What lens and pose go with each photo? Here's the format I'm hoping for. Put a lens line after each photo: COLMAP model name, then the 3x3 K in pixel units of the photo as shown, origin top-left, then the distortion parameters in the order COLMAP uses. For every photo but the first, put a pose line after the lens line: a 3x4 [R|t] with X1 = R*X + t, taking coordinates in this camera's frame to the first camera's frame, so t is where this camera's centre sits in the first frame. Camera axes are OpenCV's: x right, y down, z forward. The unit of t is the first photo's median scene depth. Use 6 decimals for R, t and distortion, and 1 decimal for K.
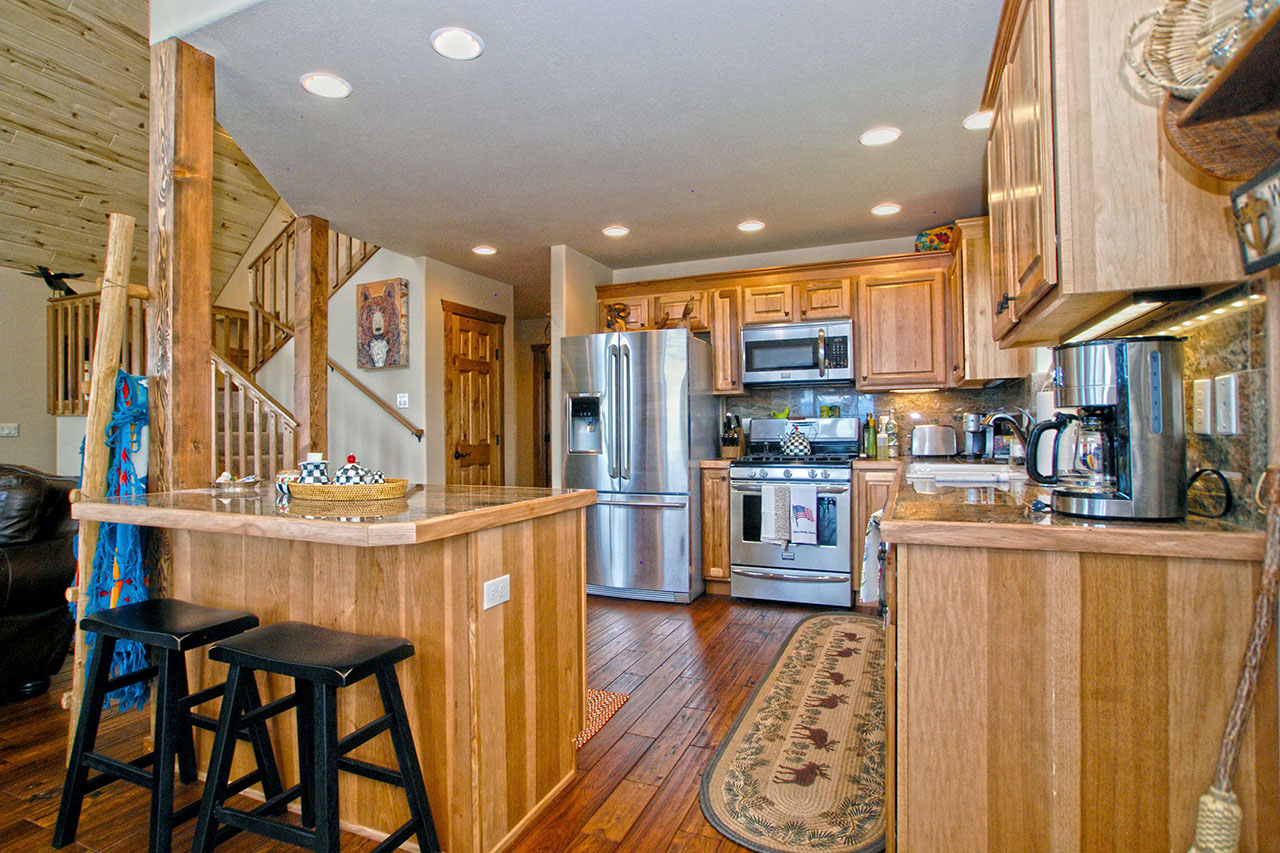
lens RADIAL K [[636.5, 0, 640.0], [0, 636.5, 426.5], [0, 0, 1]] dist [-0.000268, -0.000026]
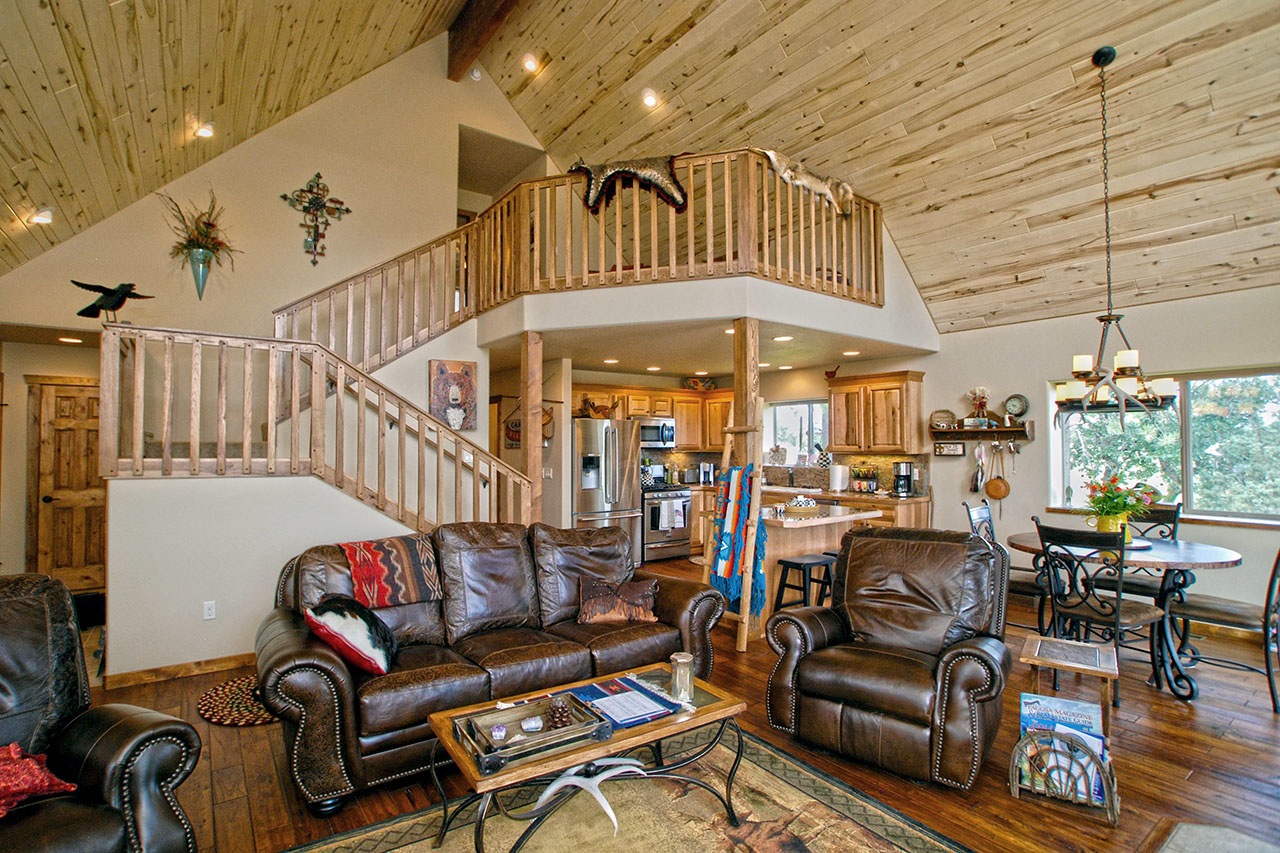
lens RADIAL K [[608.1, 0, 640.0], [0, 608.1, 426.5], [0, 0, 1]] dist [-0.001661, -0.000450]
pose [[0.506842, 0.035121, 0.861323, -1.331842], [-0.014383, 0.999375, -0.032287, -0.071124], [-0.861919, 0.003976, 0.507030, 0.090871]]
